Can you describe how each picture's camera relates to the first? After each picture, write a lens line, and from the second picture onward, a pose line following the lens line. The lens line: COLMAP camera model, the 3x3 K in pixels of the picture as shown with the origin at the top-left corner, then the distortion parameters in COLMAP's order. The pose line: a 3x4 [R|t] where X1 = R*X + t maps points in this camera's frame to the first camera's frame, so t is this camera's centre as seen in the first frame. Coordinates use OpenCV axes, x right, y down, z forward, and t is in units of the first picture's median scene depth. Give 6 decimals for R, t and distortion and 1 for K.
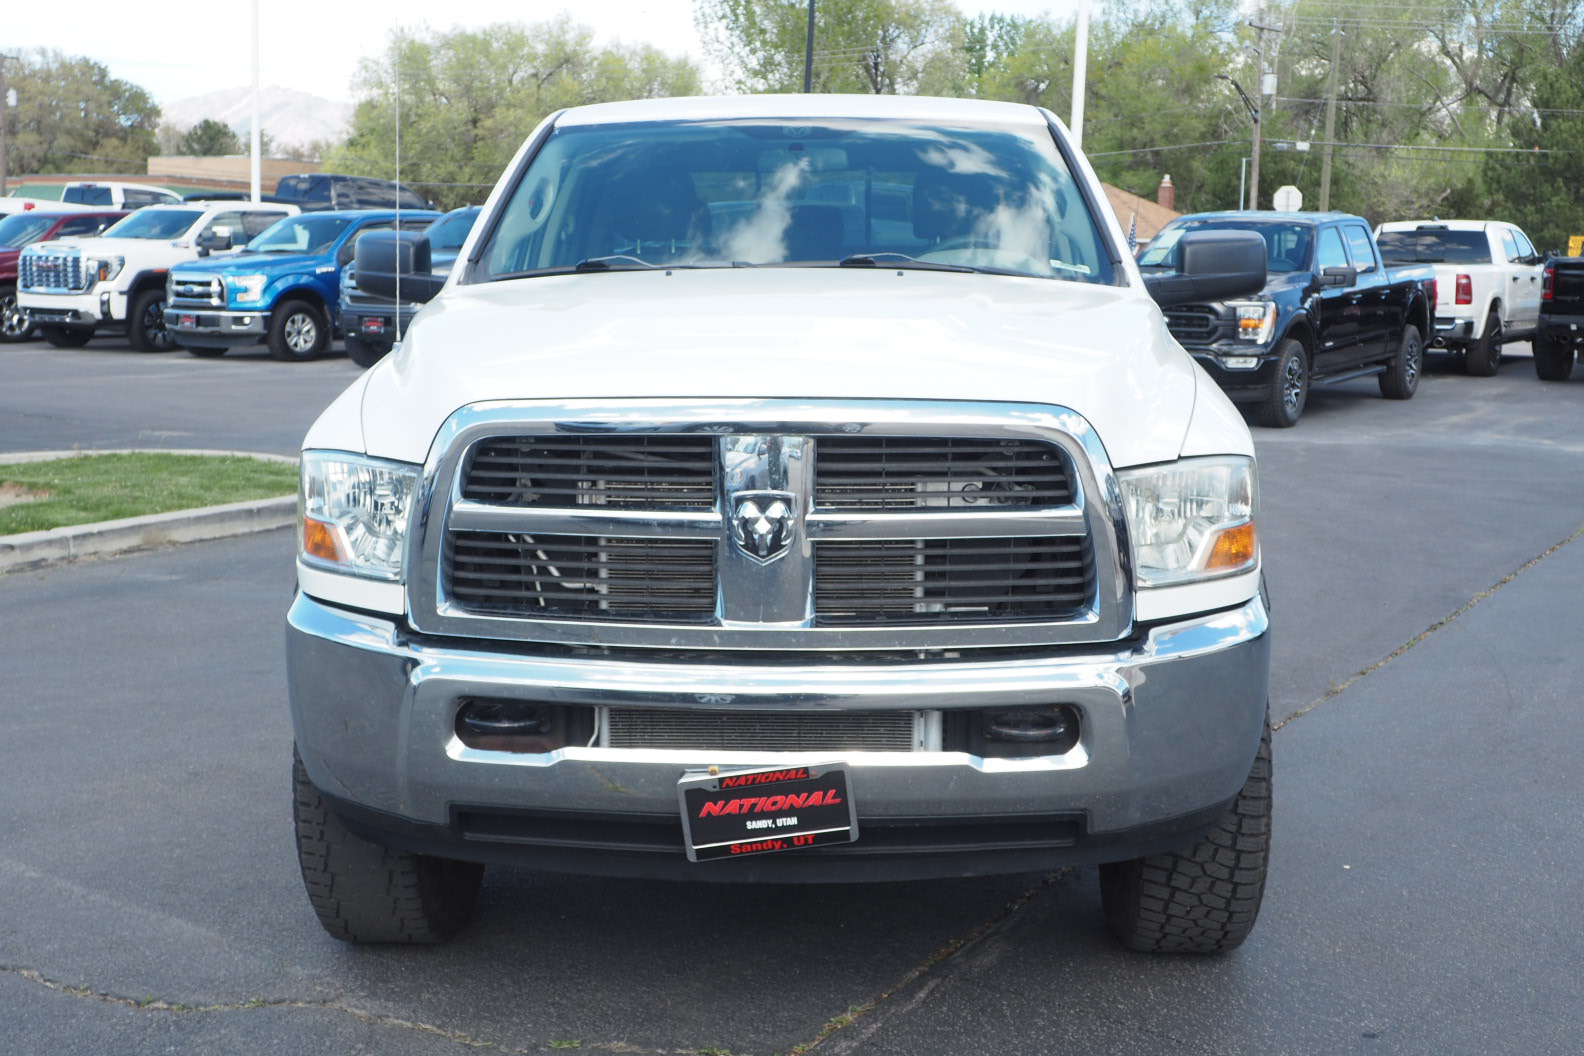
lens RADIAL K [[1839.9, 0, 792.0], [0, 1839.9, 528.0], [0, 0, 1]] dist [-0.016239, -0.030219]
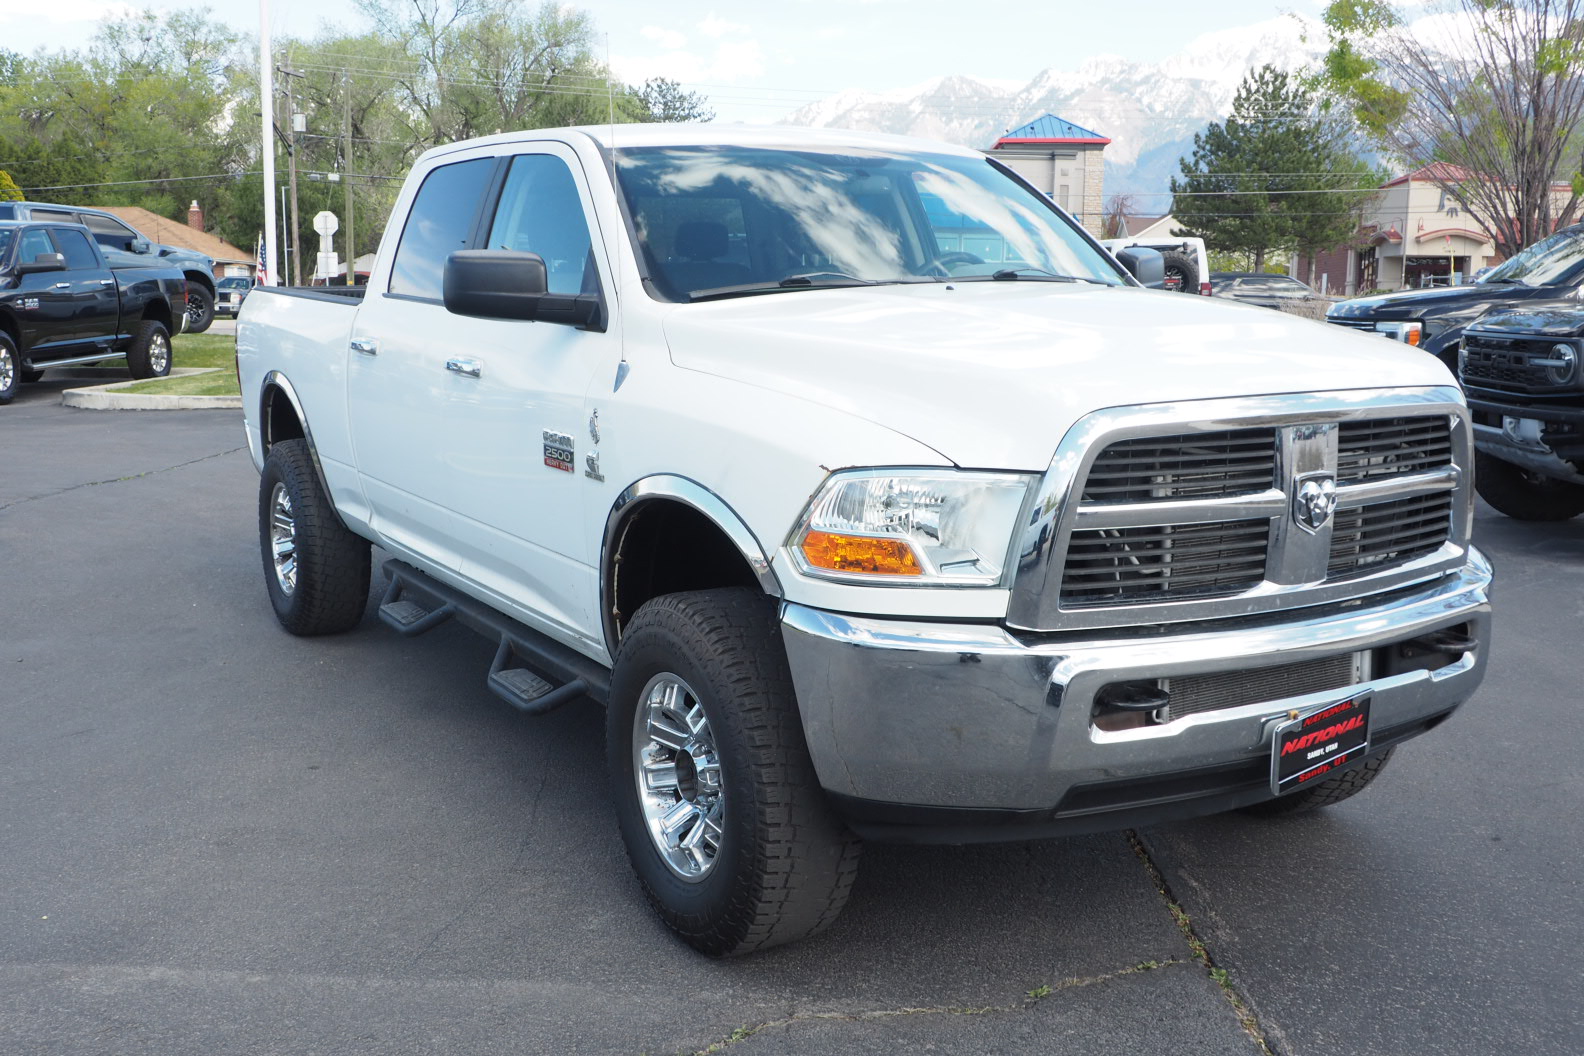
lens RADIAL K [[1556.9, 0, 790.5], [0, 1556.9, 534.8], [0, 0, 1]] dist [-0.015311, -0.008433]
pose [[0.849327, -0.095206, 0.519210, -0.789628], [0.084242, 0.995441, 0.044728, -0.051050], [-0.521101, 0.005750, 0.853476, 0.313866]]
